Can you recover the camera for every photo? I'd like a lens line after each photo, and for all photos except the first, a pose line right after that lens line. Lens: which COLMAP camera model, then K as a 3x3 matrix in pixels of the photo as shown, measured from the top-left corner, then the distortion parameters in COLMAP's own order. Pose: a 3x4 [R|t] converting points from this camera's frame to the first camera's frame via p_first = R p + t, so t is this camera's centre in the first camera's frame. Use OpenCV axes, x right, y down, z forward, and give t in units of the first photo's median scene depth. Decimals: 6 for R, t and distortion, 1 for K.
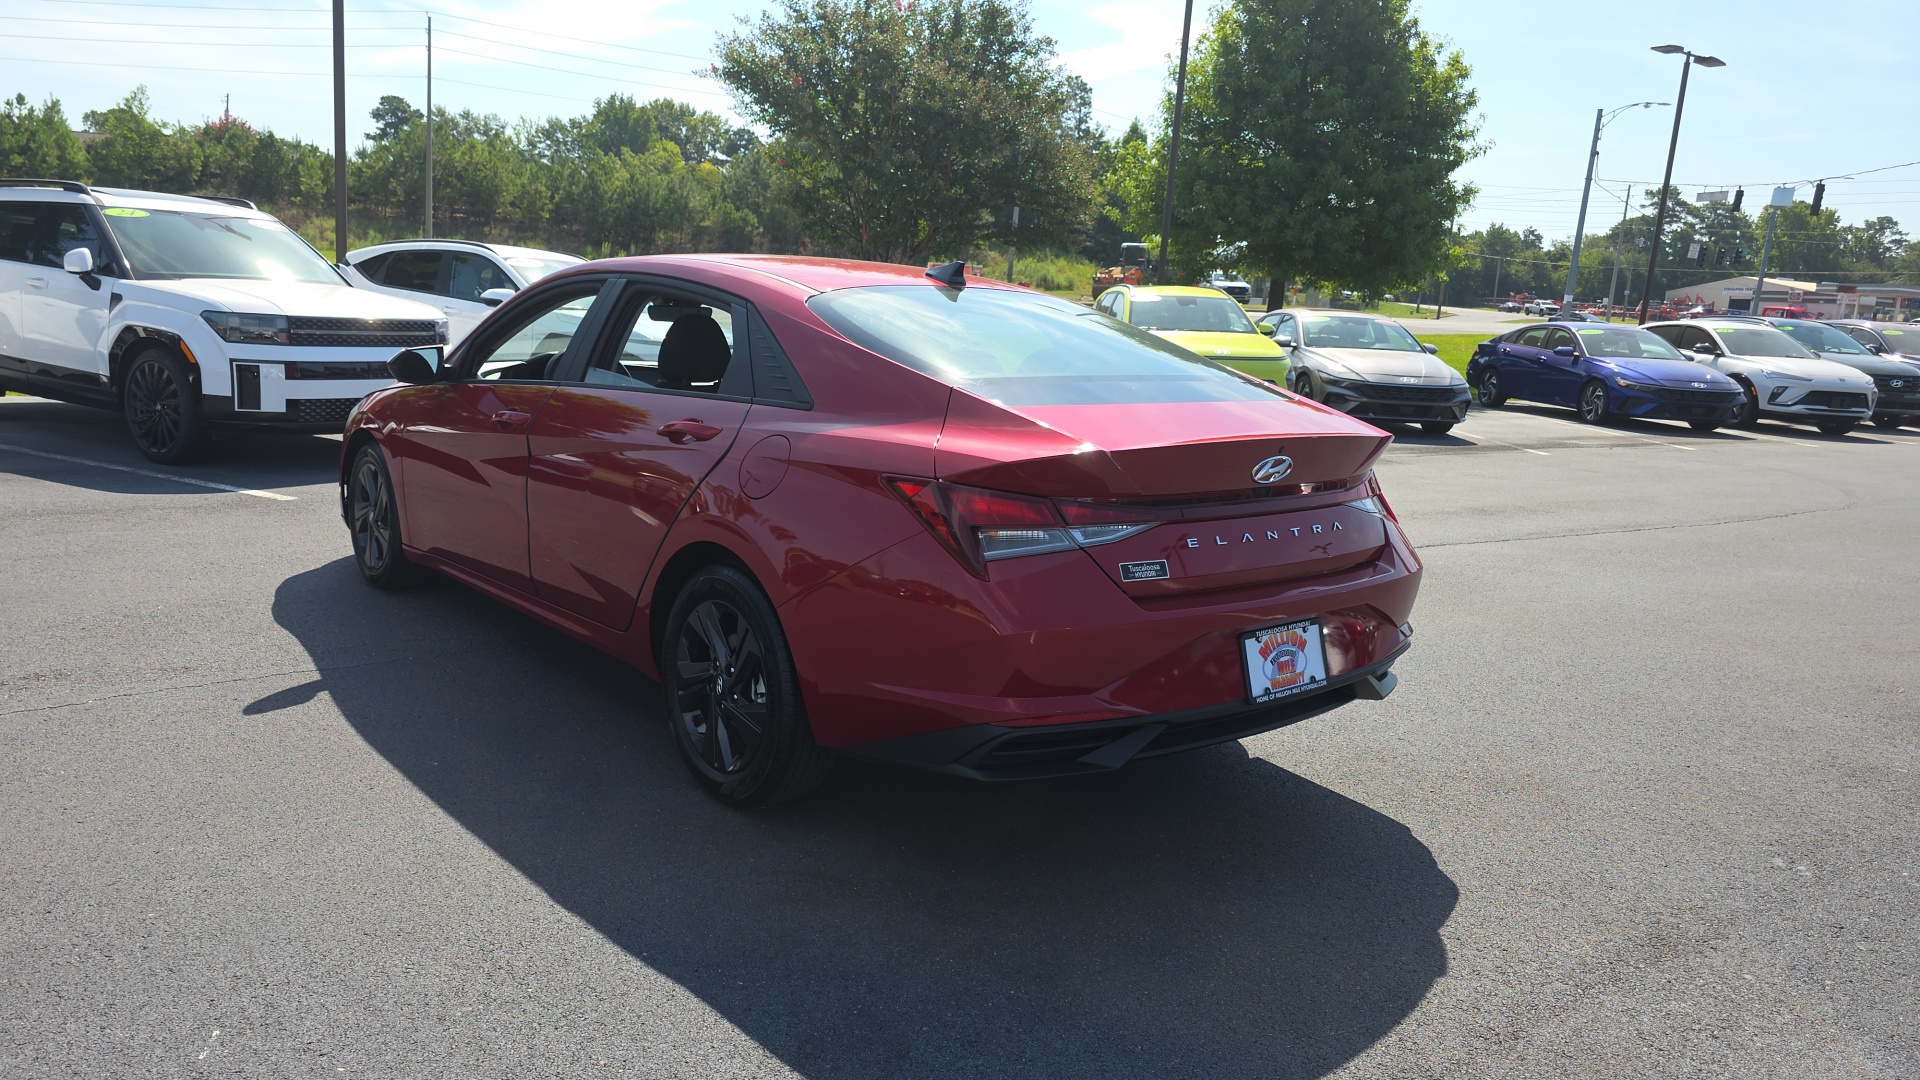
lens RADIAL K [[1313.5, 0, 960.0], [0, 1313.5, 540.0], [0, 0, 1]] dist [0.039807, -0.038198]
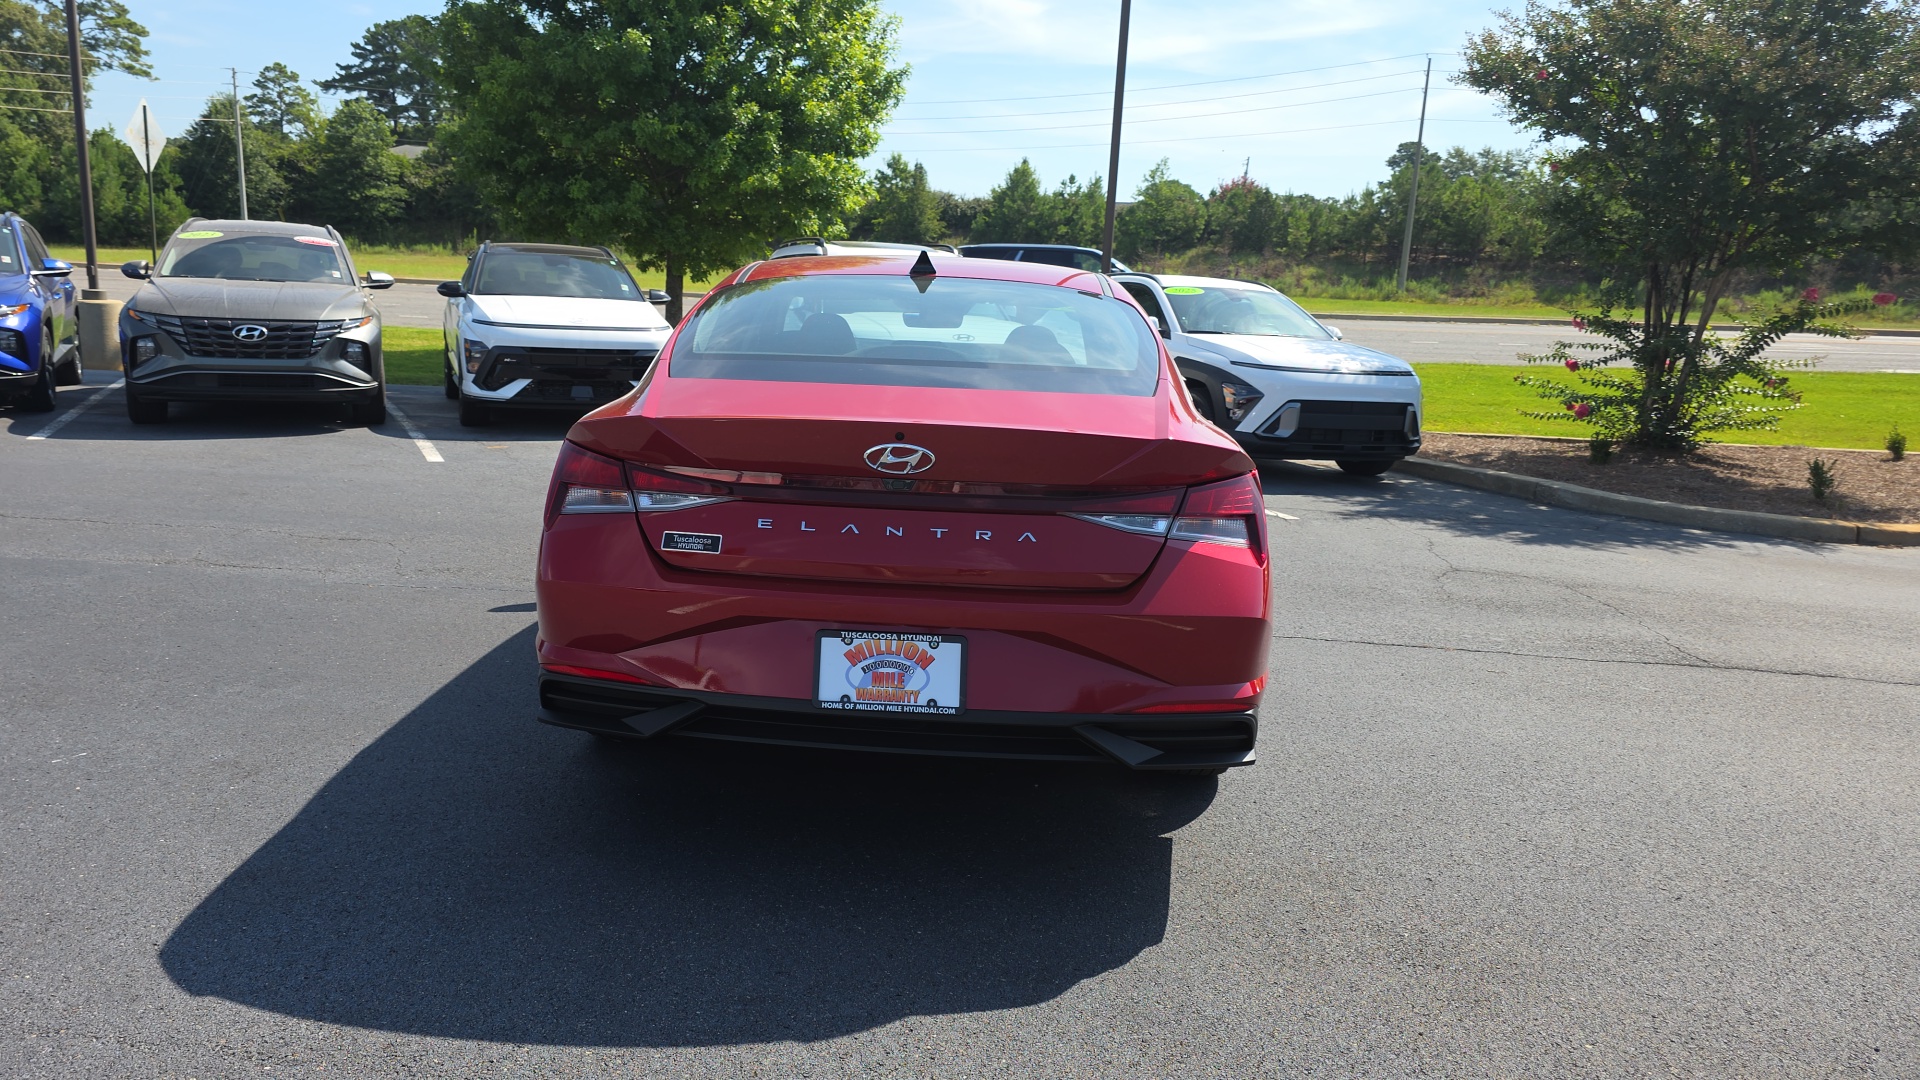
lens RADIAL K [[1338.3, 0, 853.1], [0, 1338.3, 508.4], [0, 0, 1]] dist [0.074885, -0.082730]
pose [[0.723575, 0.084165, -0.685095, 0.070049], [-0.124182, 0.992216, -0.009262, -0.000613], [0.678983, 0.091778, 0.728395, 0.026135]]
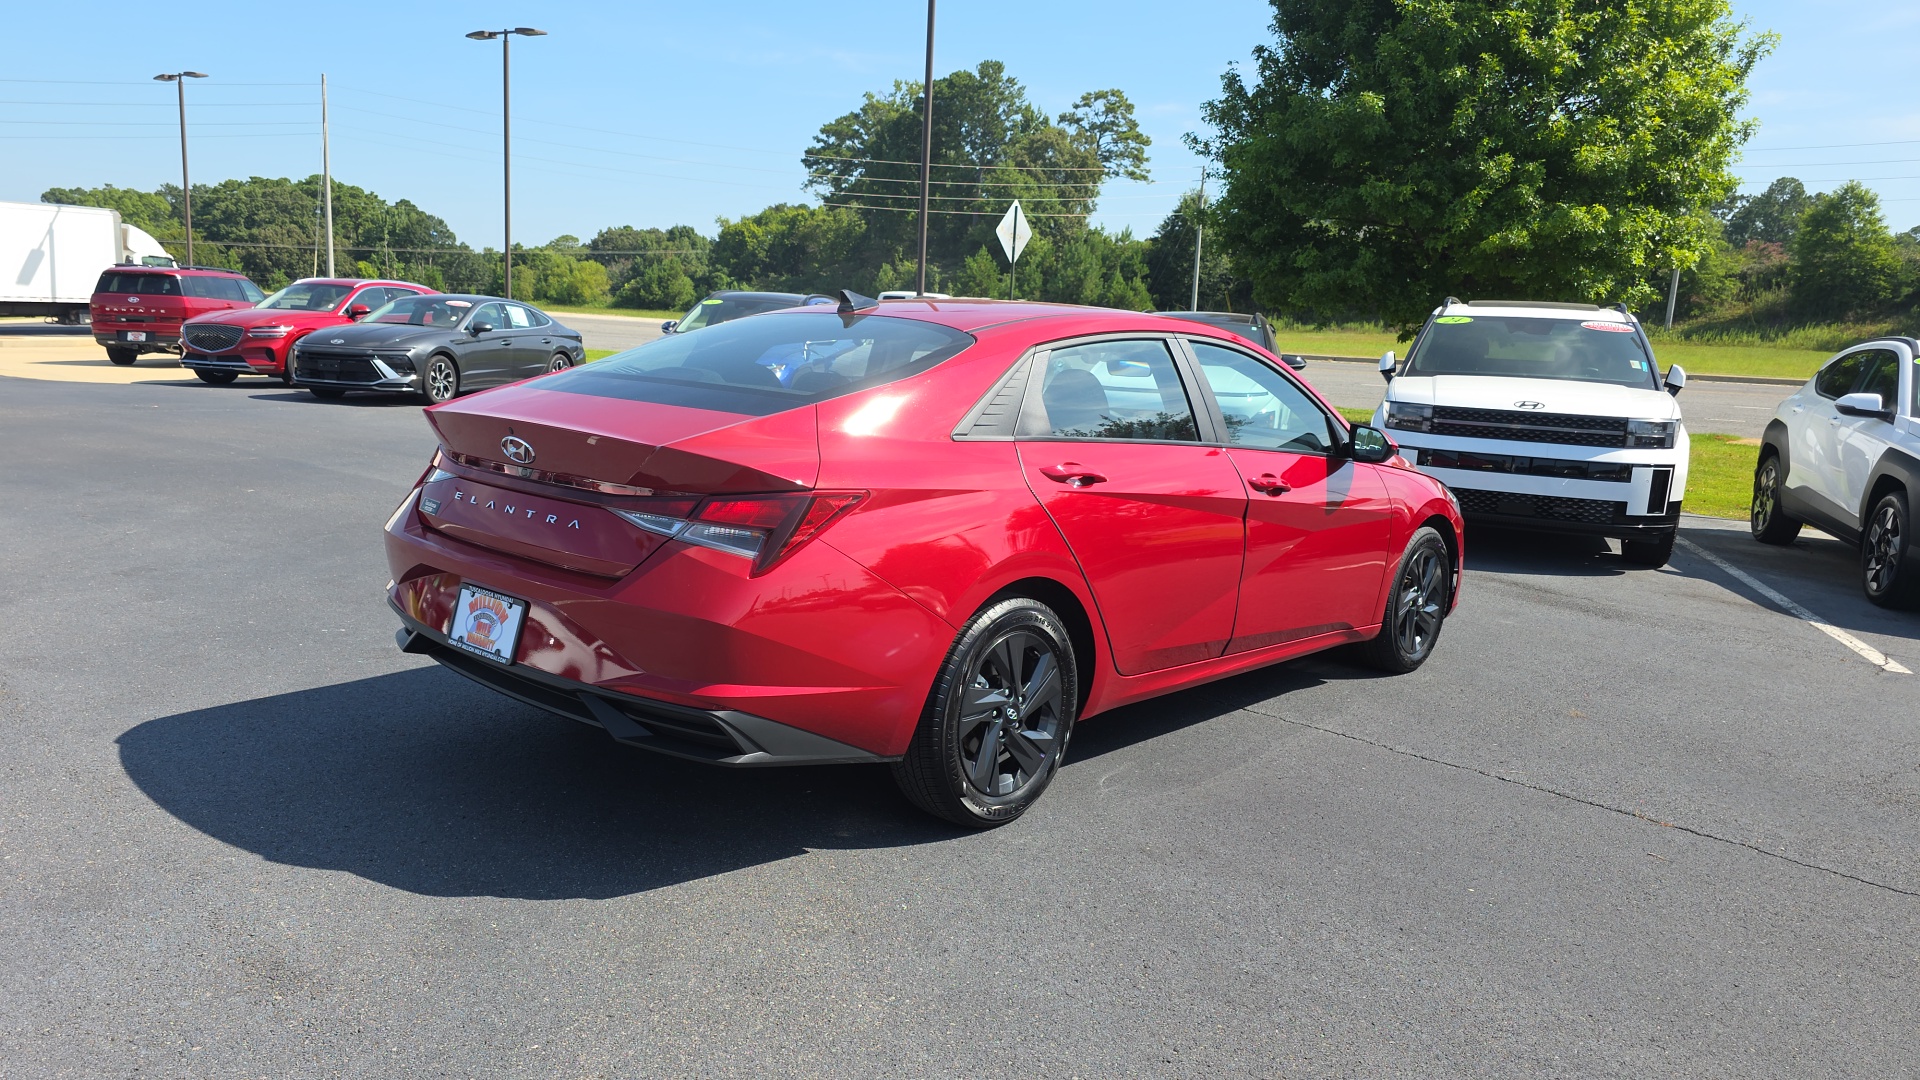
lens RADIAL K [[1338.3, 0, 853.1], [0, 1338.3, 508.4], [0, 0, 1]] dist [0.074885, -0.082730]
pose [[0.090299, 0.082553, -0.992487, 0.116255], [-0.220756, 0.973427, 0.060882, -0.011732], [0.971140, 0.213600, 0.106124, 0.098807]]
